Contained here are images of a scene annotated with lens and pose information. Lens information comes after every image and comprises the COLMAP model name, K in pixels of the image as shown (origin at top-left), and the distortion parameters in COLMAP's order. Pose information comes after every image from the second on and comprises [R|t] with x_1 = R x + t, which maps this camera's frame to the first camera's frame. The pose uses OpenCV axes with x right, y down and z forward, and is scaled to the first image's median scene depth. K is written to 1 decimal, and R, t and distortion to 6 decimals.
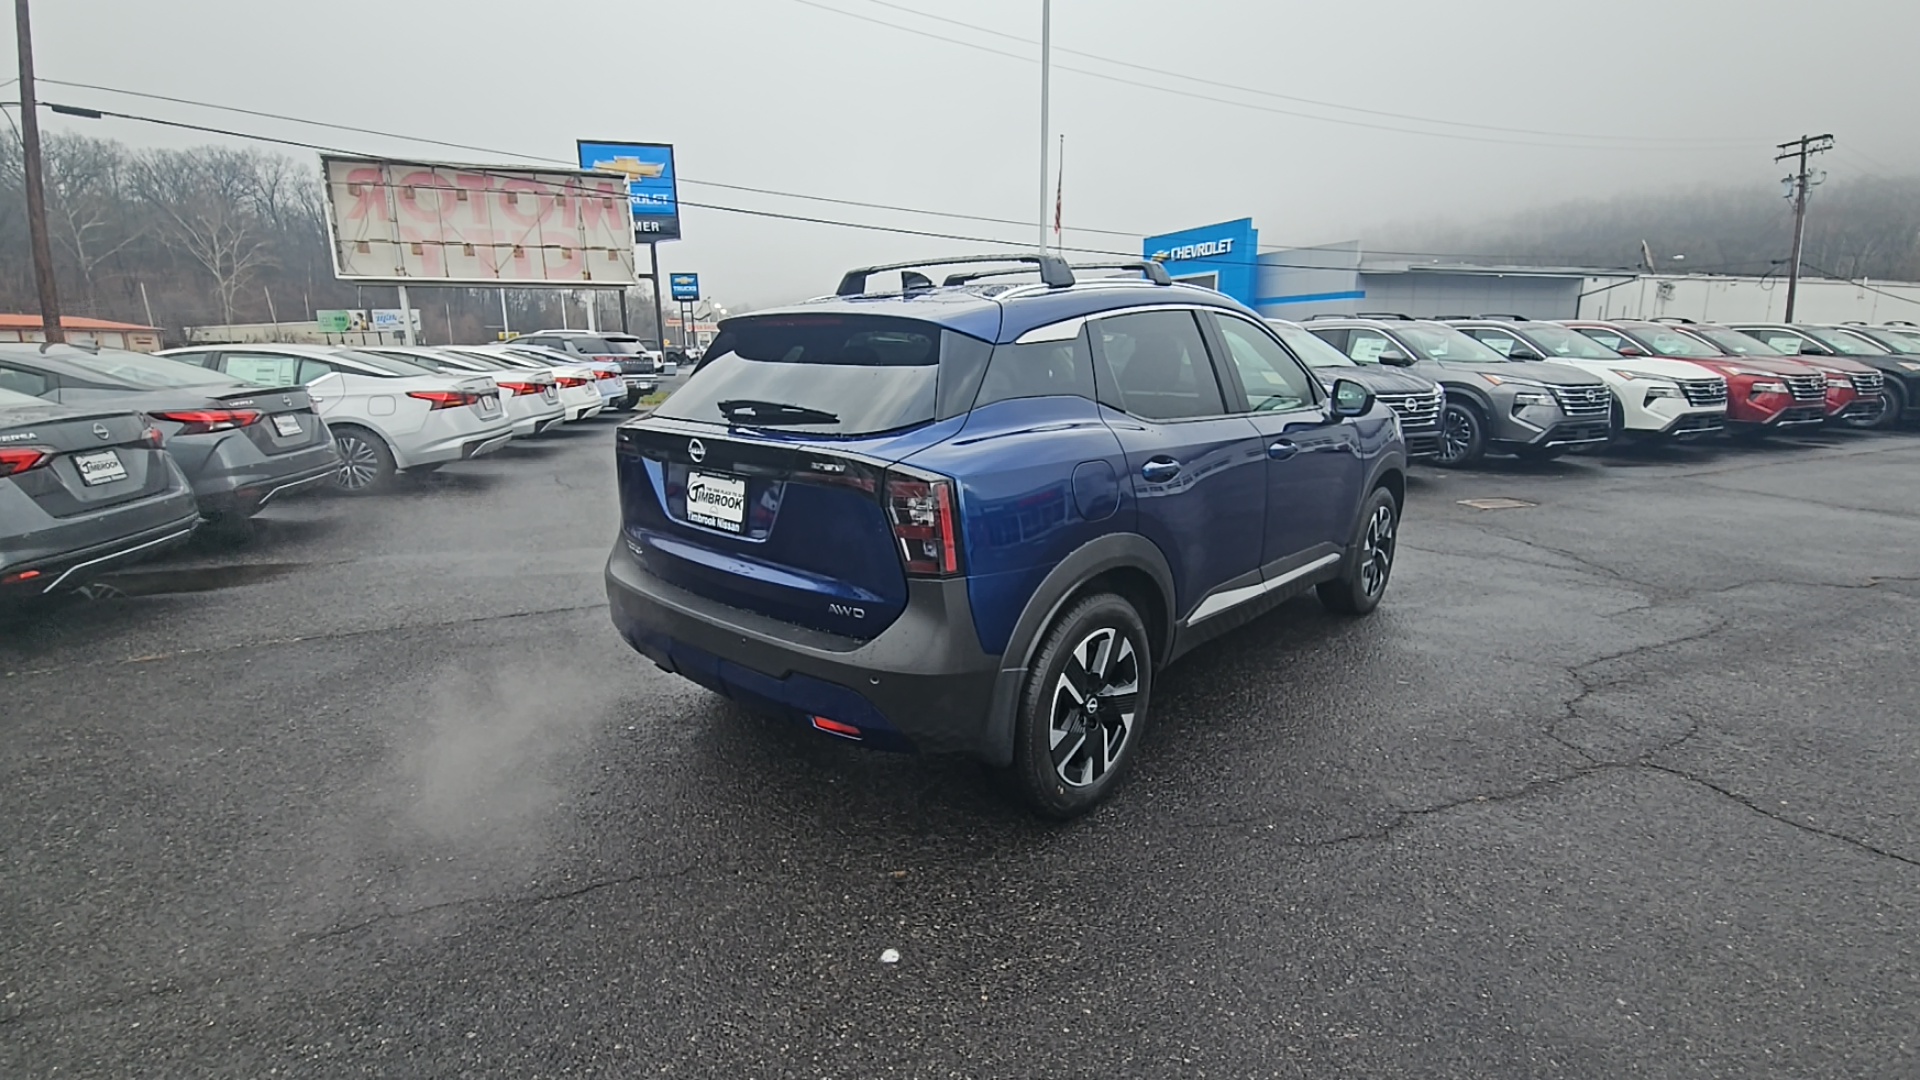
lens RADIAL K [[857.4, 0, 958.9], [0, 857.4, 533.7], [0, 0, 1]] dist [0.010413, -0.006094]
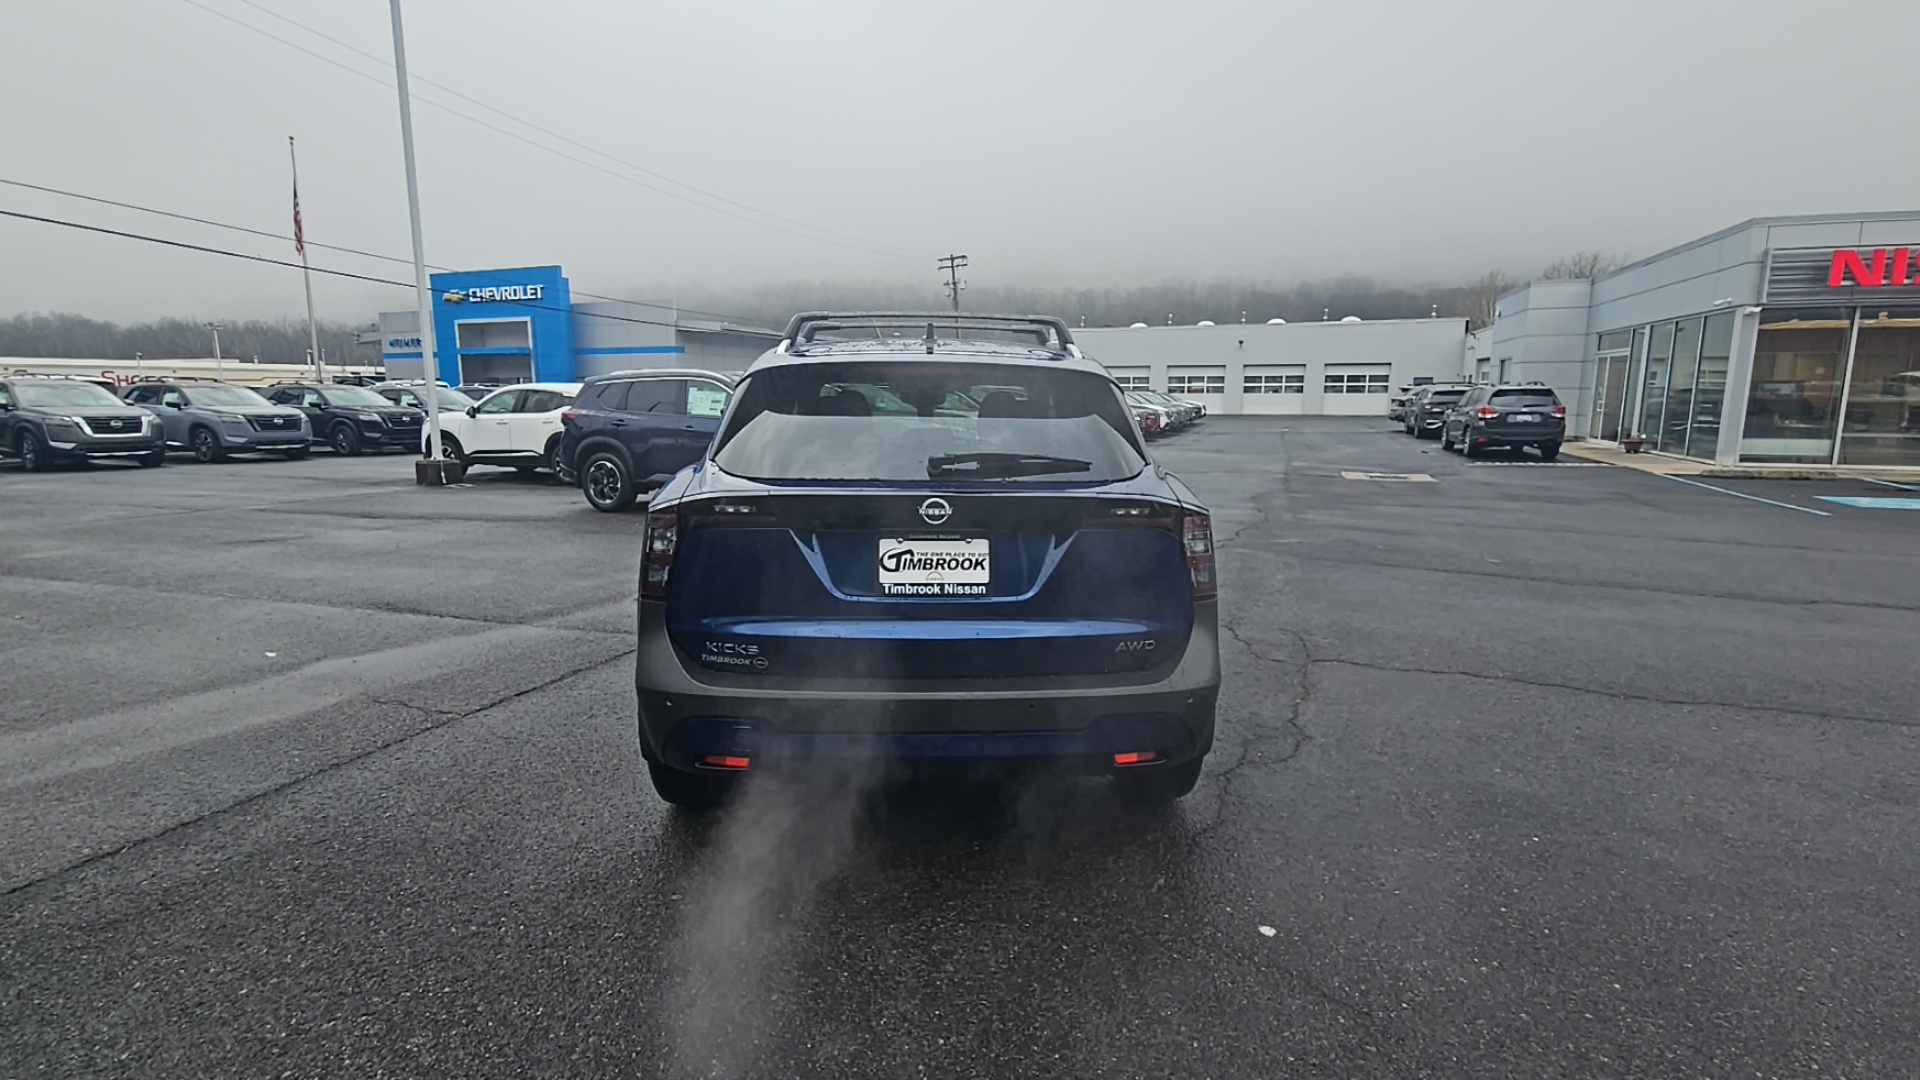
lens RADIAL K [[857.4, 0, 958.9], [0, 857.4, 533.7], [0, 0, 1]] dist [0.010413, -0.006094]
pose [[0.710330, -0.100857, 0.696606, -0.092338], [0.140380, 0.990098, 0.000204, -0.007098], [-0.689728, 0.097645, 0.717454, 0.034618]]
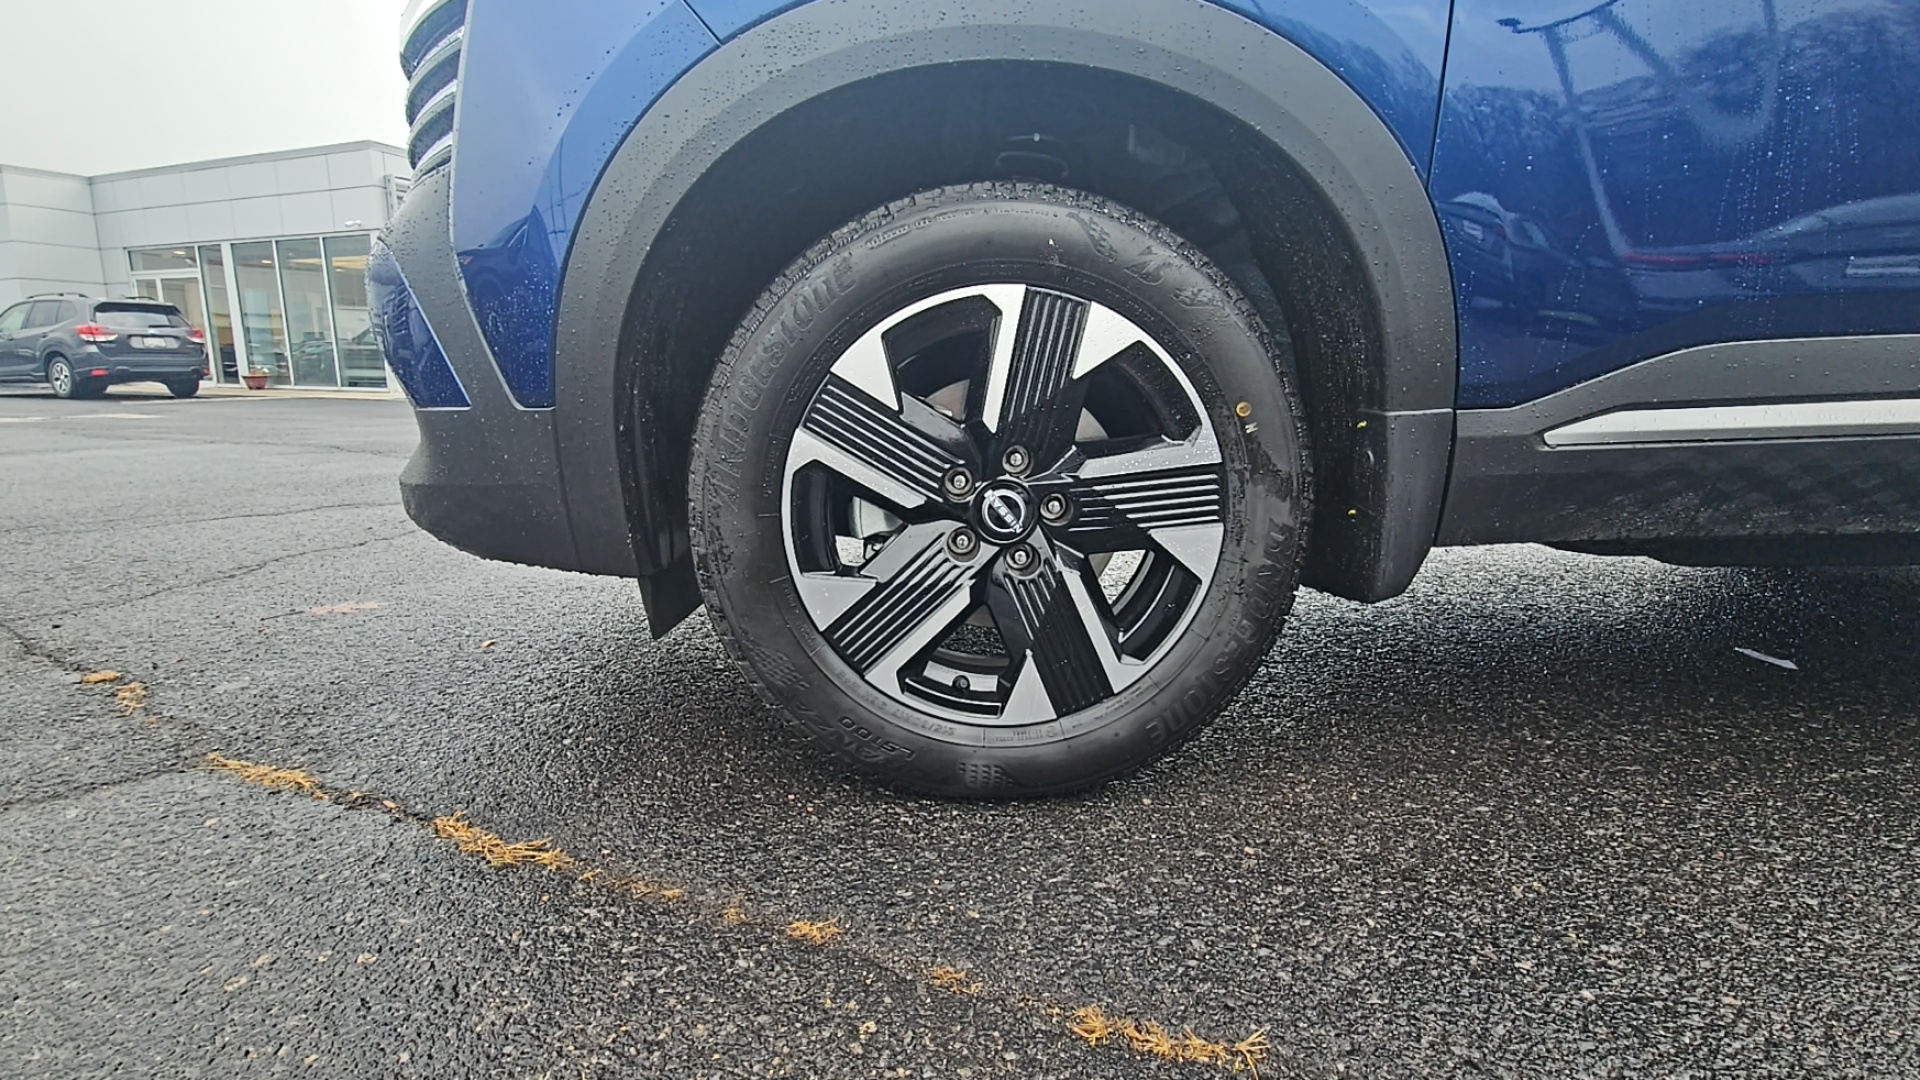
lens RADIAL K [[857.4, 0, 958.9], [0, 857.4, 533.7], [0, 0, 1]] dist [0.010413, -0.006094]
pose [[-0.687778, -0.126450, 0.714823, 0.011363], [0.154167, 0.936805, 0.314052, -0.016648], [-0.709362, 0.326200, -0.624820, 0.257724]]
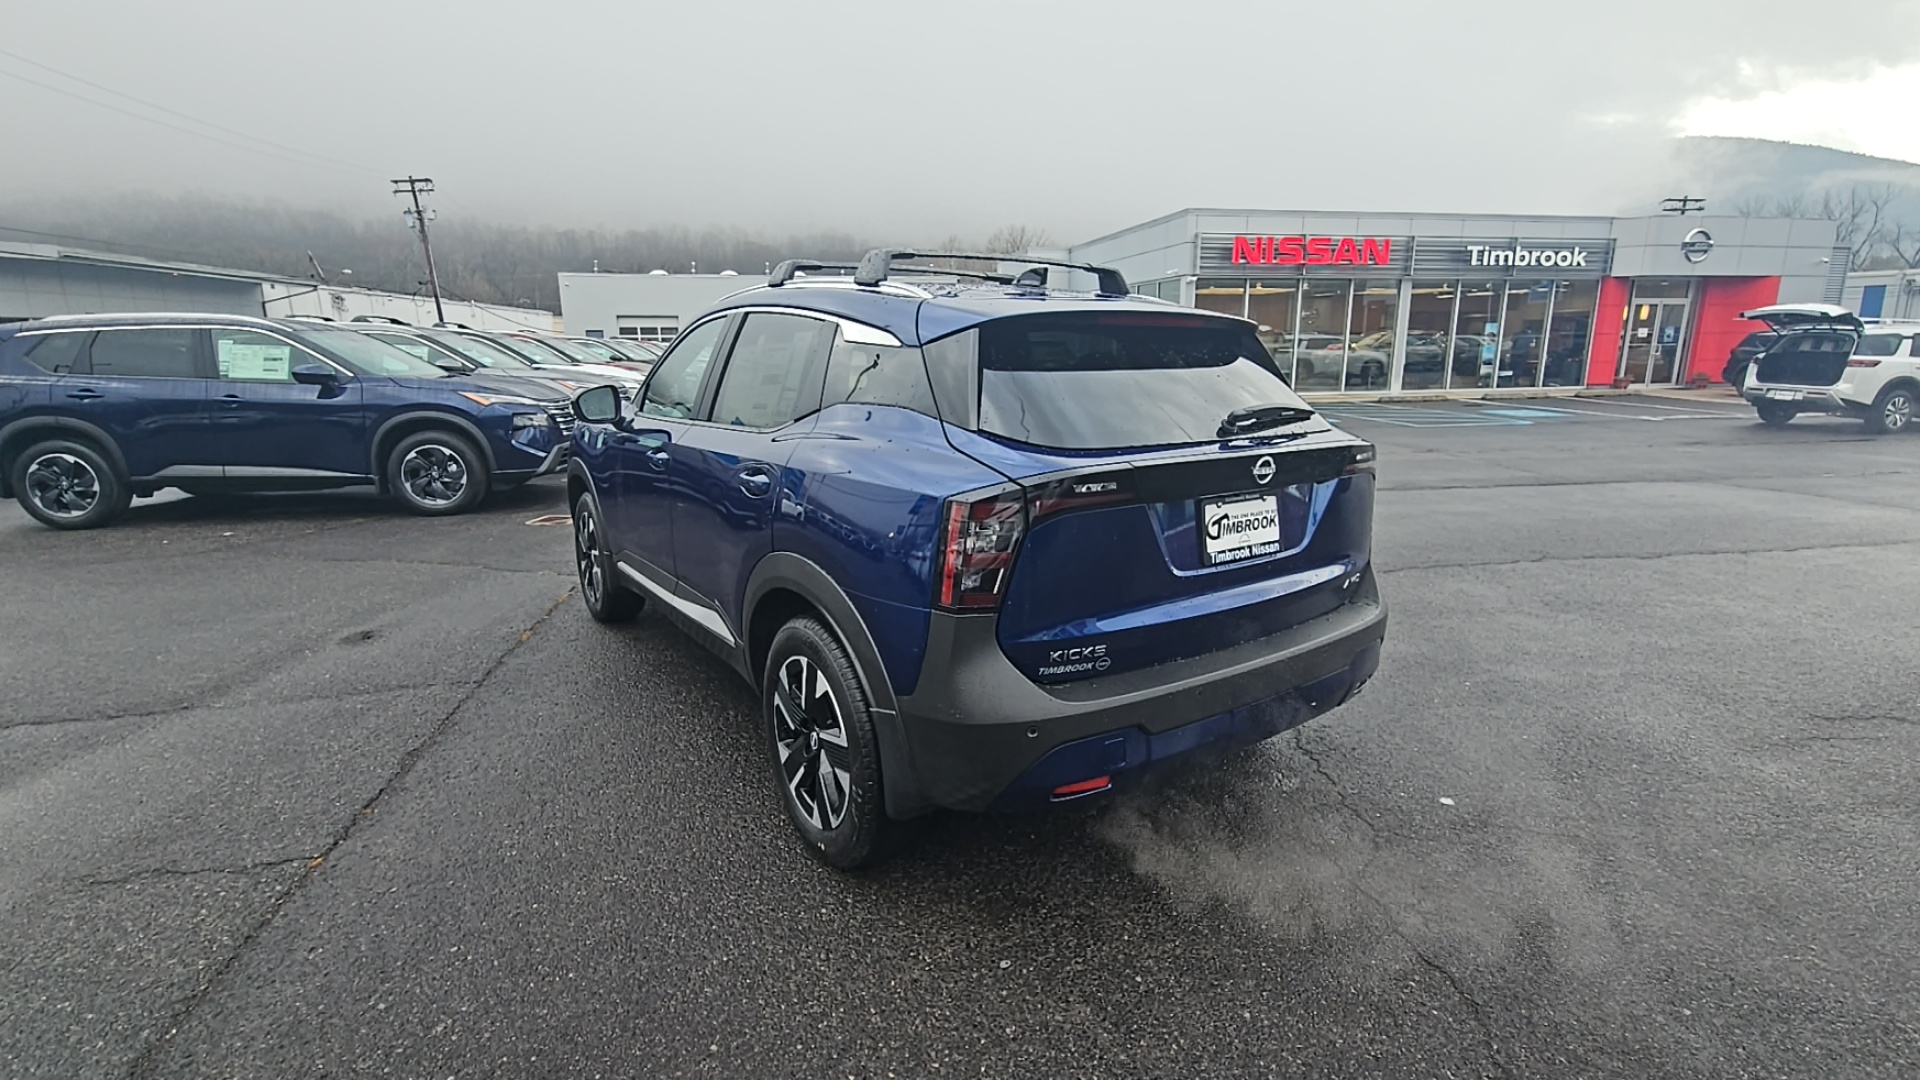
lens RADIAL K [[857.4, 0, 958.9], [0, 857.4, 533.7], [0, 0, 1]] dist [0.010413, -0.006094]
pose [[0.233028, -0.199474, 0.951792, -0.121446], [0.209055, 0.966129, 0.151296, -0.023083], [-0.949734, 0.163720, 0.266837, 0.108204]]
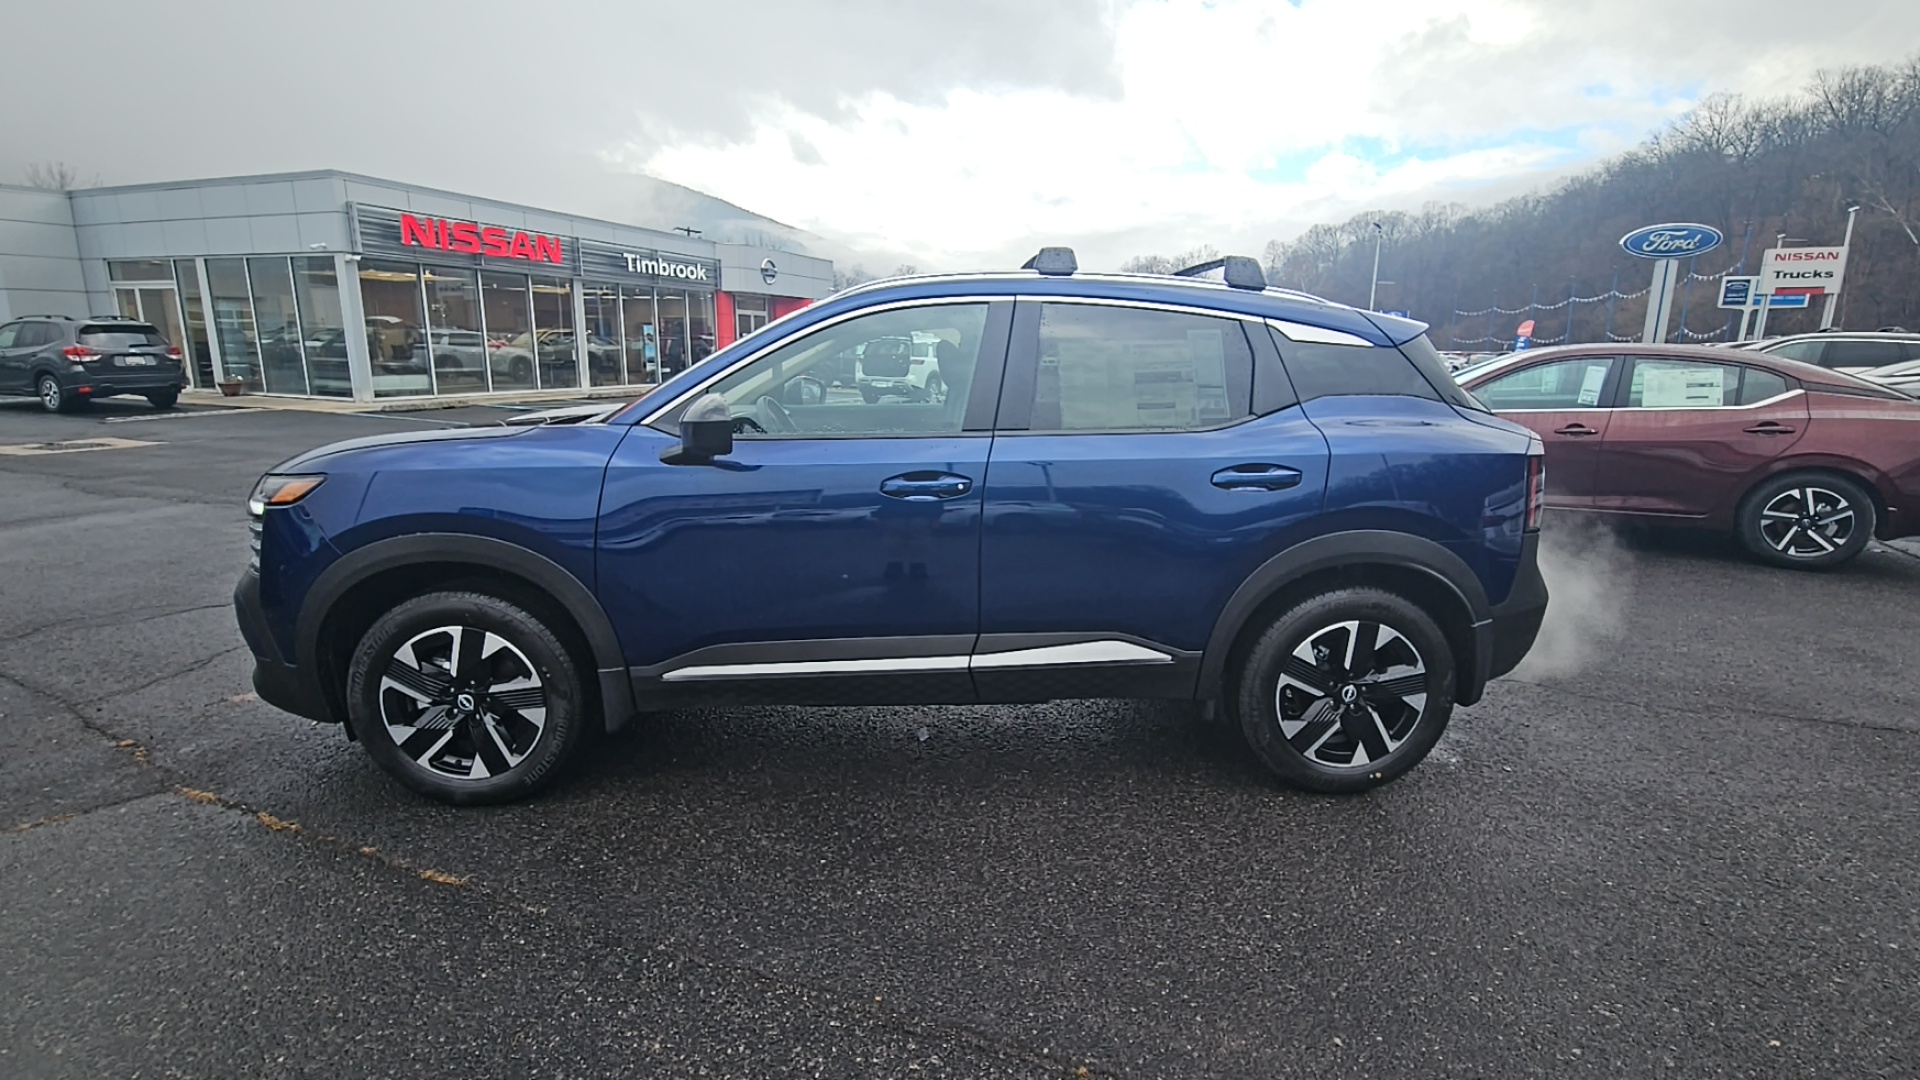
lens RADIAL K [[857.4, 0, 958.9], [0, 857.4, 533.7], [0, 0, 1]] dist [0.010413, -0.006094]
pose [[-0.694508, -0.152586, 0.703119, -0.077502], [0.144232, 0.927889, 0.343830, -0.052770], [-0.704880, 0.340205, -0.622419, 0.247671]]
